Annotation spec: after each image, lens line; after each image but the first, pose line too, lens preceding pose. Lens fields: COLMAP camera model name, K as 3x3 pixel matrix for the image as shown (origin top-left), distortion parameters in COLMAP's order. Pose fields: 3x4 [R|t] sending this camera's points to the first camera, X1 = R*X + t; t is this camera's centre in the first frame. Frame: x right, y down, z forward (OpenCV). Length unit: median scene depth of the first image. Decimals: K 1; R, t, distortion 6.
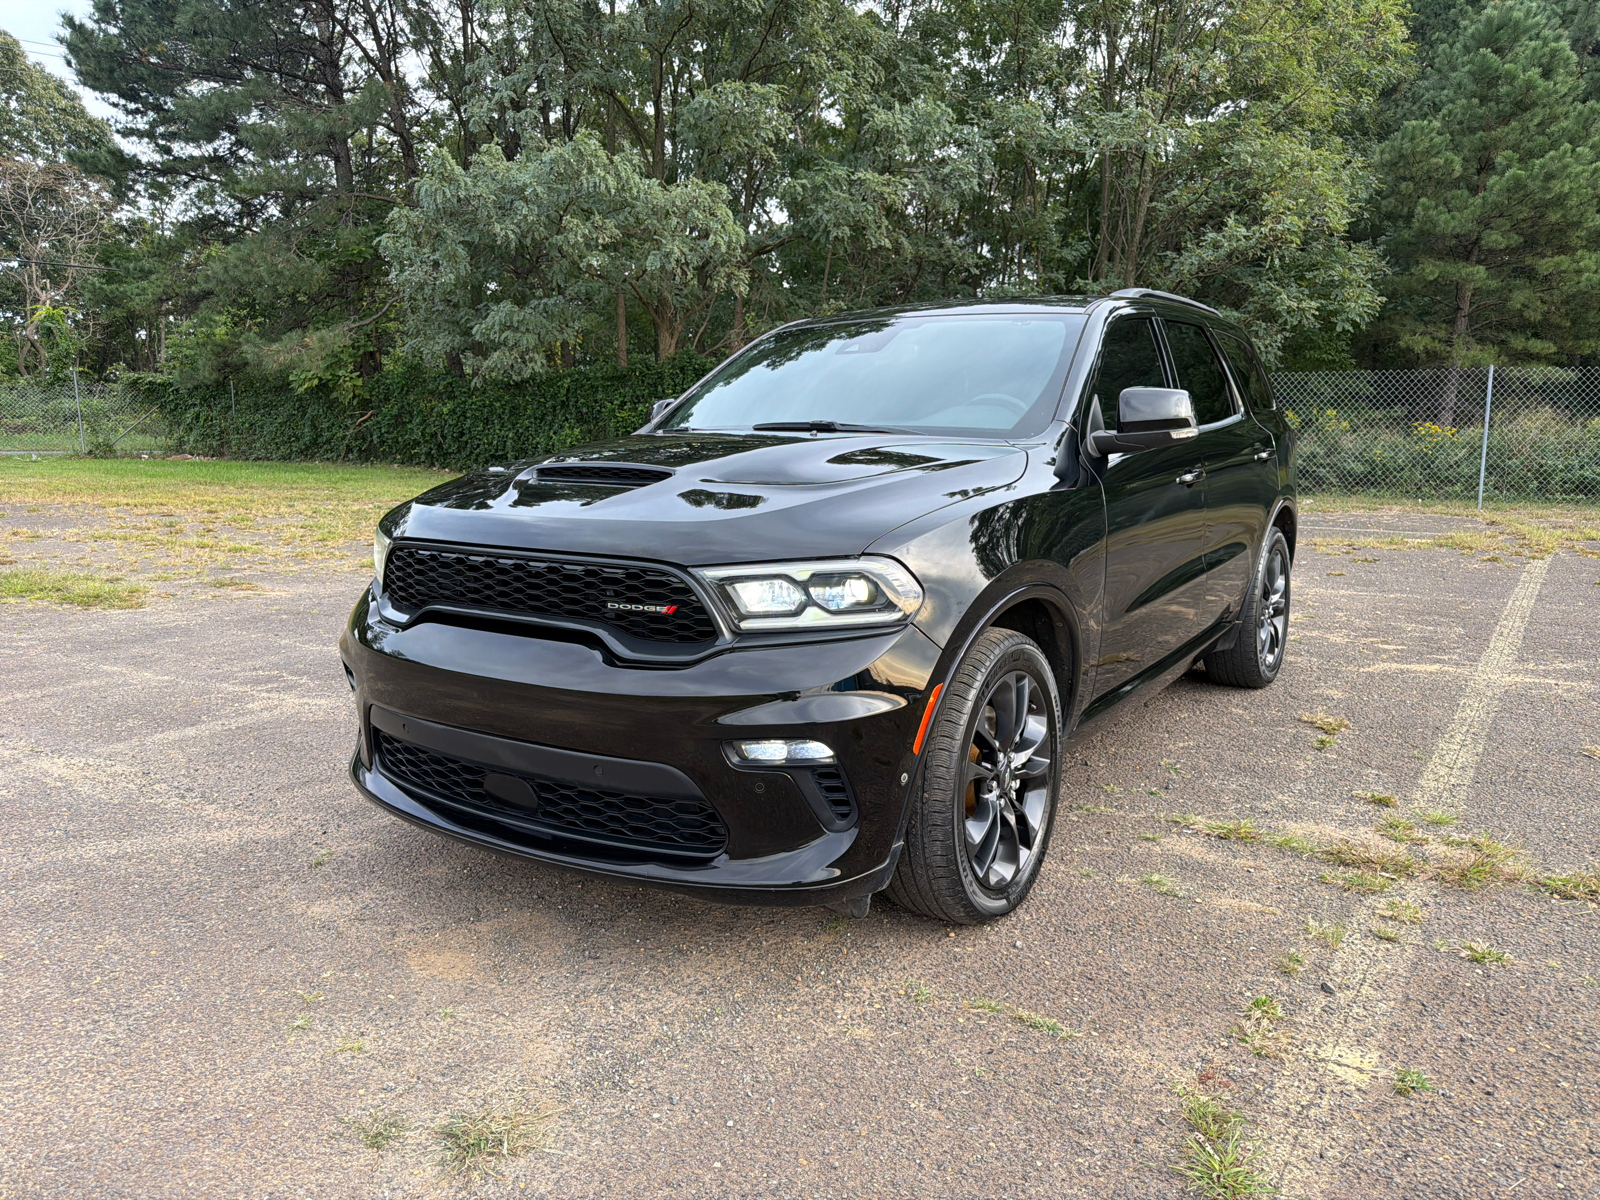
lens RADIAL K [[1136.5, 0, 805.8], [0, 1136.5, 612.7], [0, 0, 1]] dist [0.034377, -0.045226]
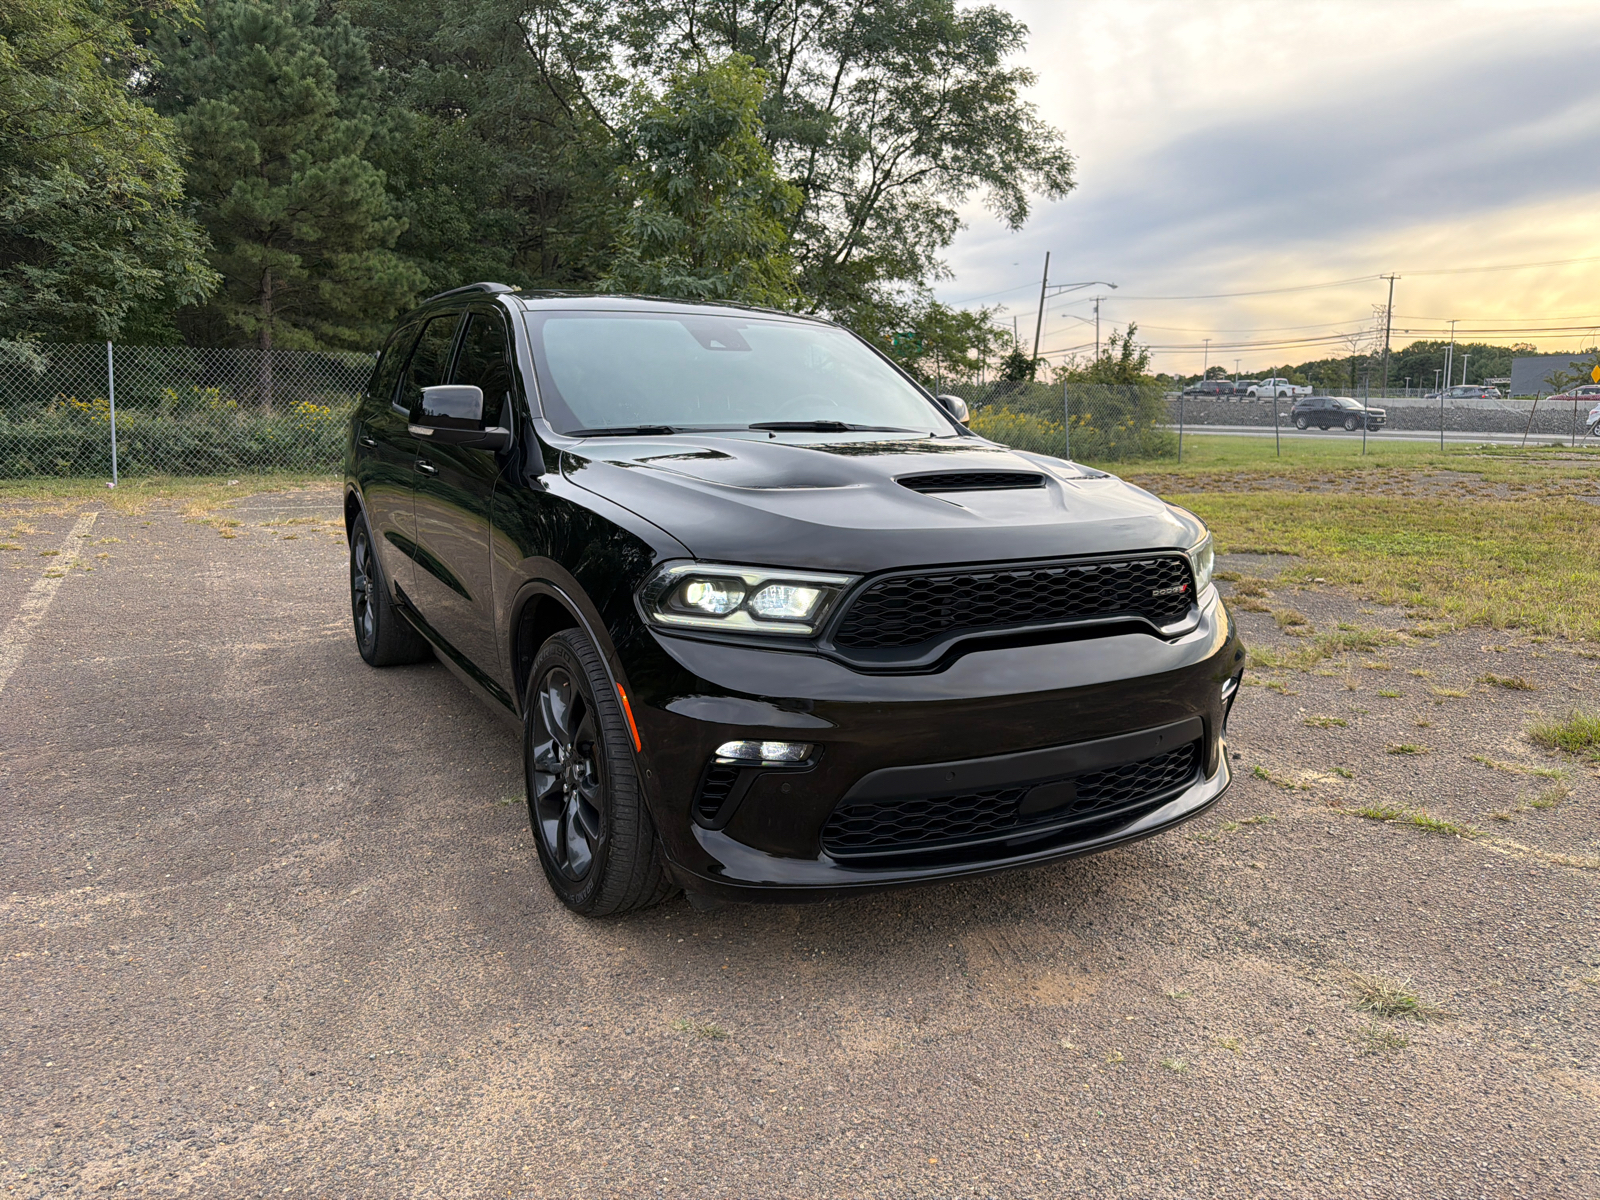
lens RADIAL K [[1140.5, 0, 798.7], [0, 1140.5, 607.5], [0, 0, 1]] dist [0.036230, -0.053432]
pose [[0.437437, -0.146425, 0.887248, -0.605661], [0.129517, 0.986626, 0.098970, -0.068538], [-0.889873, 0.071621, 0.450551, 0.359511]]
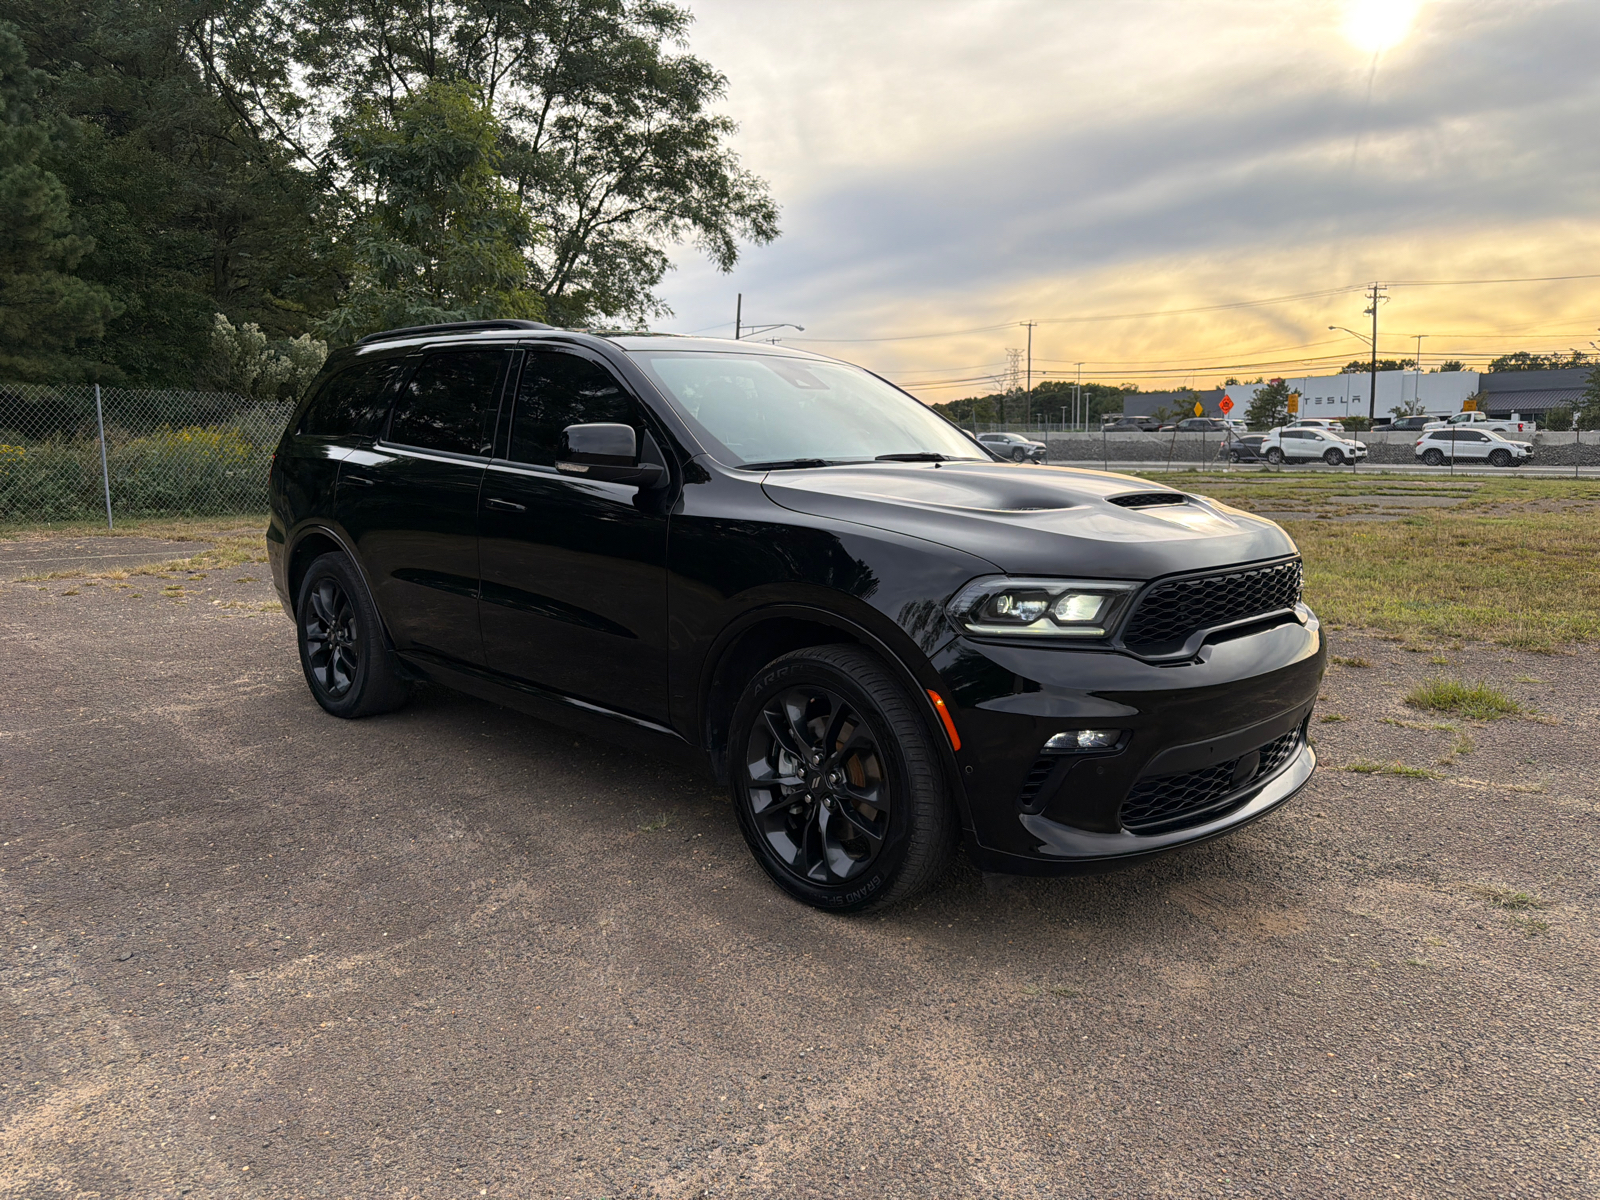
lens RADIAL K [[1136.5, 0, 805.8], [0, 1136.5, 612.7], [0, 0, 1]] dist [0.034377, -0.045226]
pose [[0.169809, -0.139381, 0.975570, -0.731231], [0.152103, 0.981792, 0.113795, -0.102209], [-0.973668, 0.129064, 0.187918, 0.592796]]
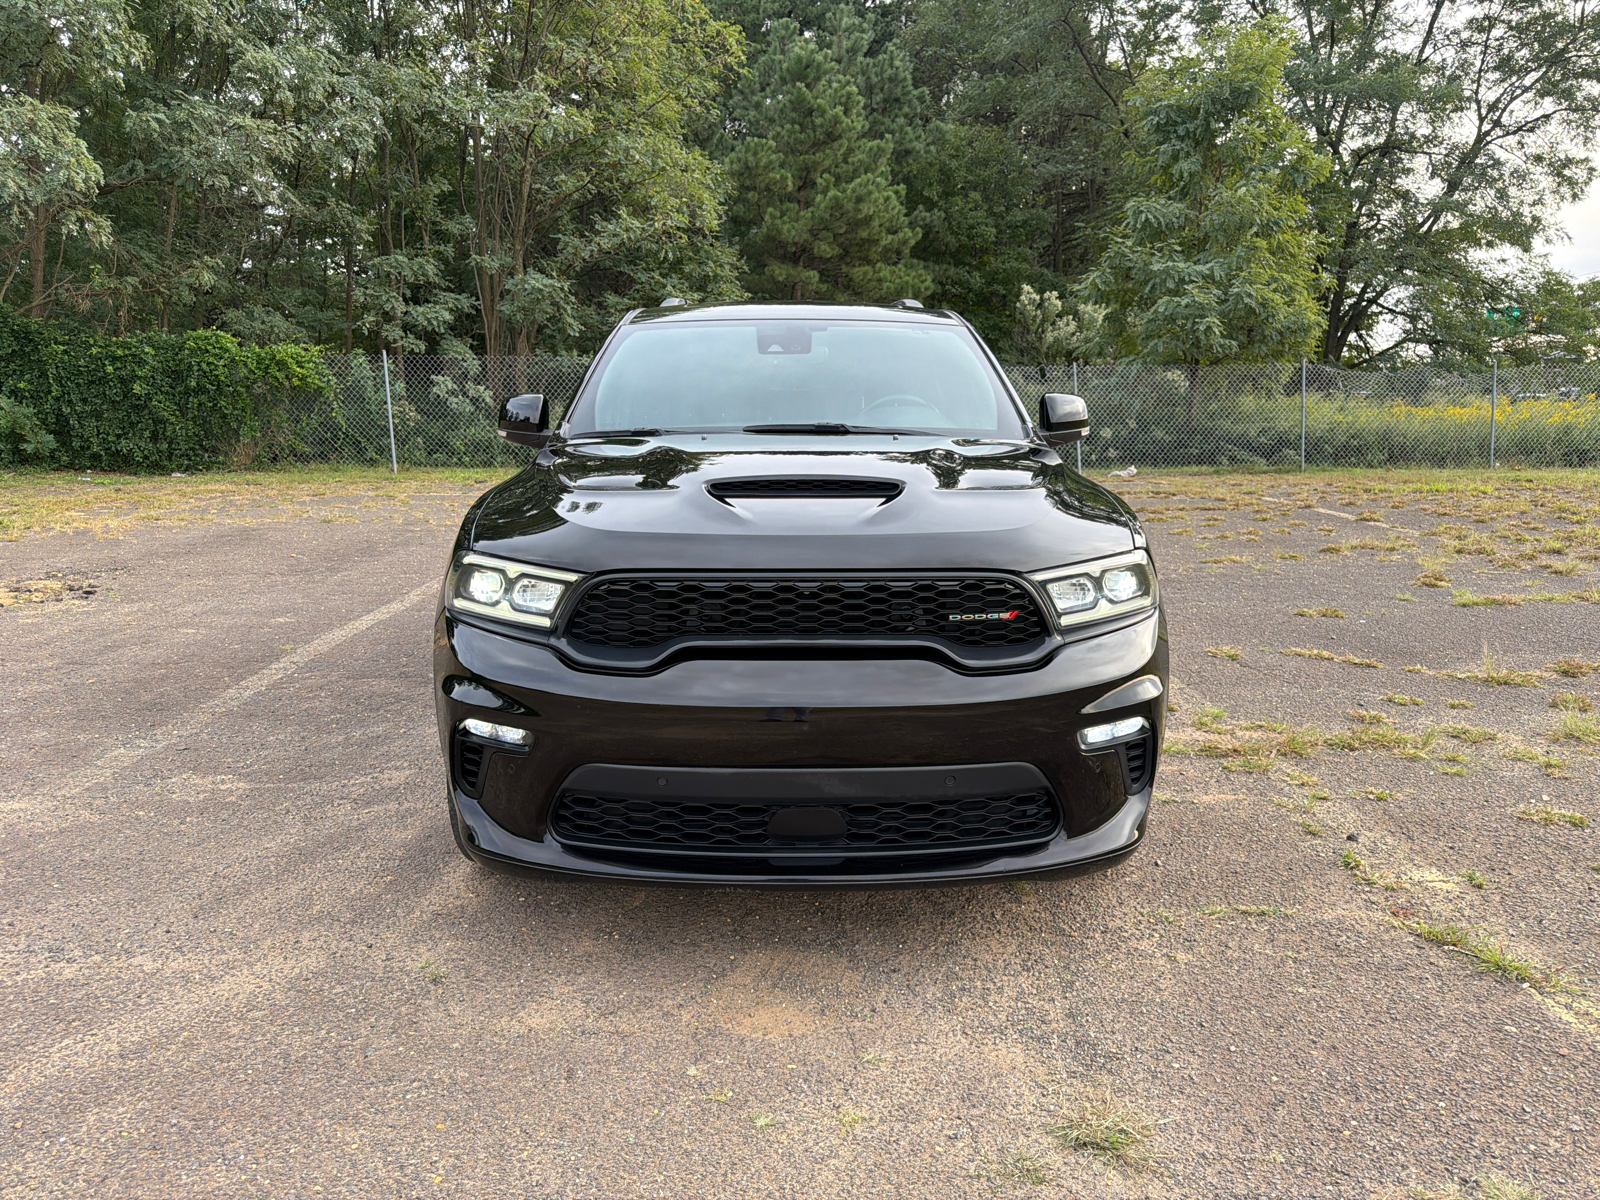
lens RADIAL K [[1140.5, 0, 798.7], [0, 1140.5, 607.5], [0, 0, 1]] dist [0.036230, -0.053432]
pose [[0.817994, -0.100728, 0.566338, -0.390090], [0.090345, 0.994827, 0.046446, -0.034056], [-0.568087, 0.013173, 0.822863, 0.107663]]
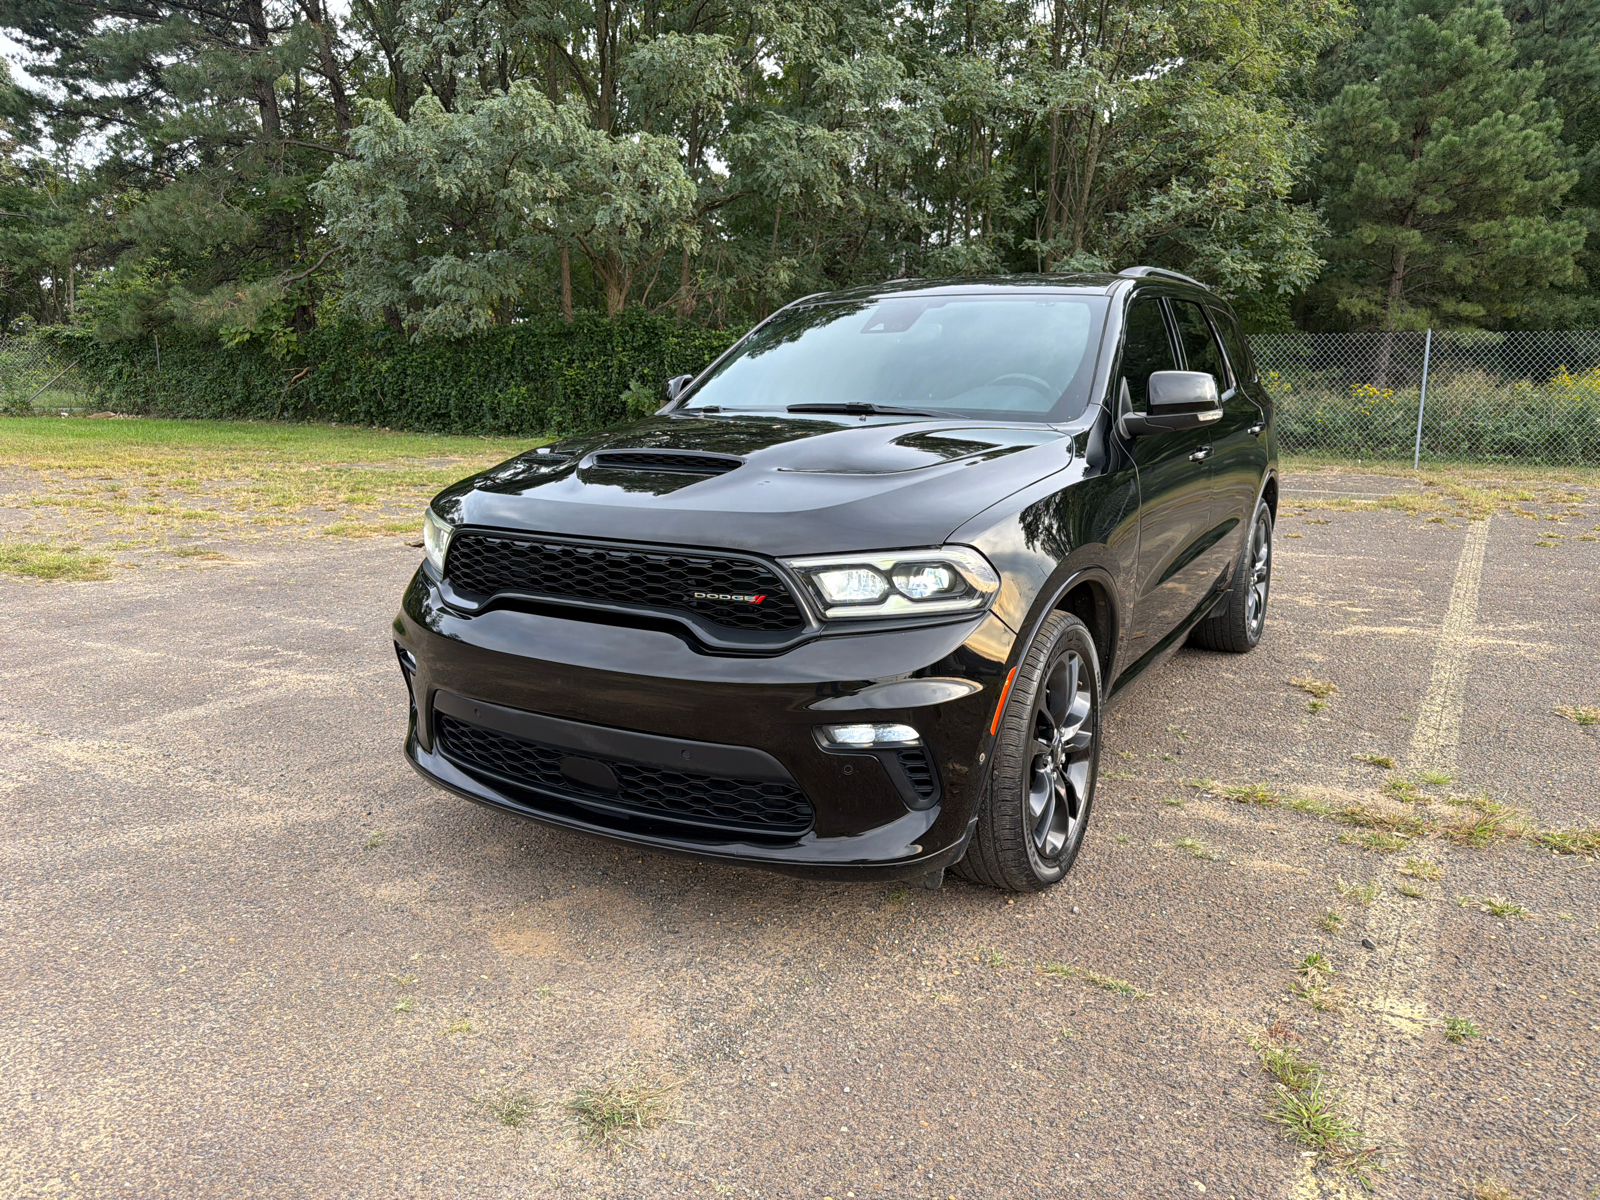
lens RADIAL K [[1136.5, 0, 805.8], [0, 1136.5, 612.7], [0, 0, 1]] dist [0.034377, -0.045226]
pose [[0.998118, -0.009710, 0.060543, -0.065923], [0.007306, 0.999181, 0.039800, -0.014686], [-0.060880, -0.039283, 0.997372, -0.014063]]
